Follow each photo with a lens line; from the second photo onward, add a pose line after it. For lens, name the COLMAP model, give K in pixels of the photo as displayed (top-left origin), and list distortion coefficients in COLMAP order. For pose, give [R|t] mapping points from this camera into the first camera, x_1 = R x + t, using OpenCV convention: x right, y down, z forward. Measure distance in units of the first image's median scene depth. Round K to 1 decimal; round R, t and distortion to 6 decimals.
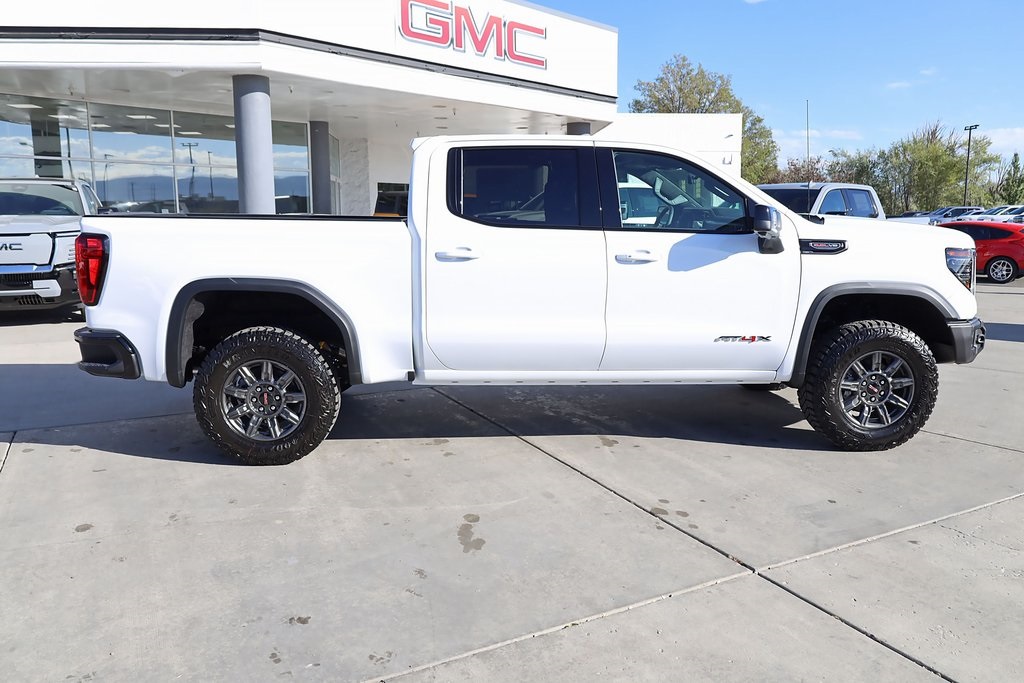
lens RADIAL K [[840.1, 0, 508.6], [0, 840.1, 343.9], [0, 0, 1]] dist [-0.002652, -0.003822]
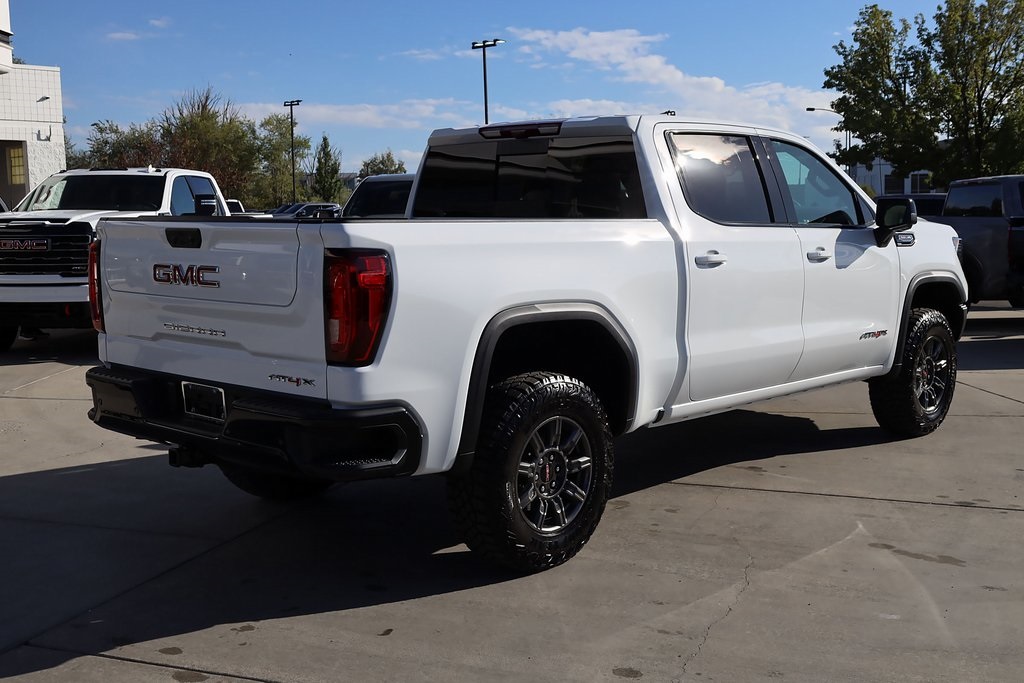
lens RADIAL K [[1244.1, 0, 511.5], [0, 1244.1, 336.7], [0, 0, 1]] dist [0.055204, 0.000000]
pose [[0.697624, -0.083102, 0.711629, -0.978150], [0.123034, 0.992391, -0.004723, -0.044392], [-0.705822, 0.090850, 0.702540, 0.254181]]
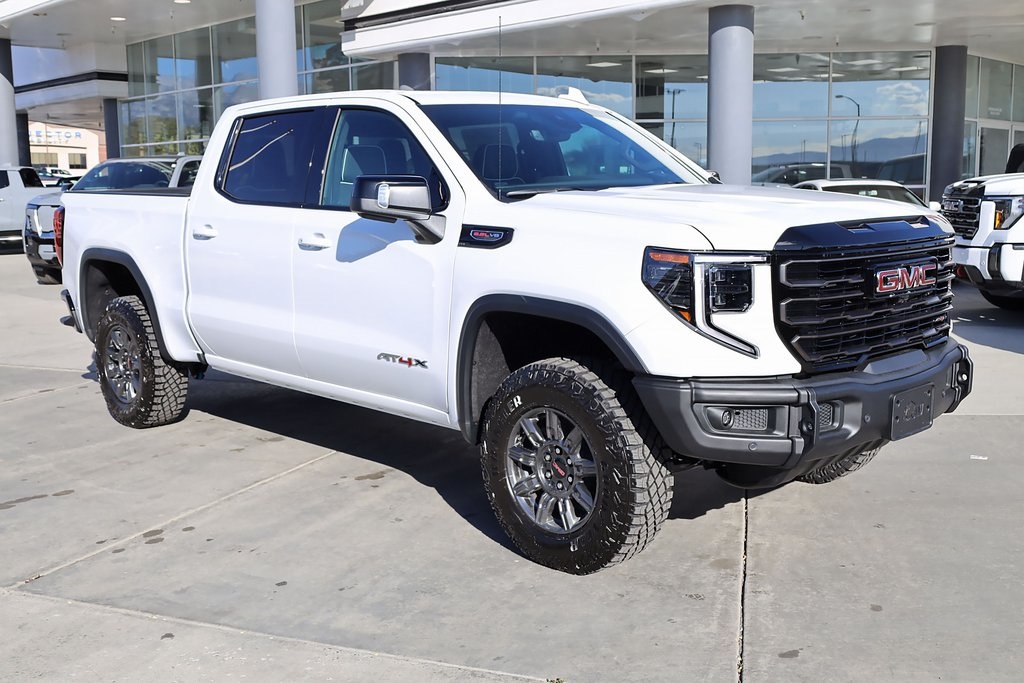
lens RADIAL K [[1141.0, 0, 516.6], [0, 1141.0, 341.9], [0, 0, 1]] dist [-0.003391, 0.000000]
pose [[0.607472, 0.100030, -0.788017, 1.035897], [-0.106558, 0.993335, 0.043948, -0.070285], [0.787161, 0.057273, 0.614082, 0.440646]]
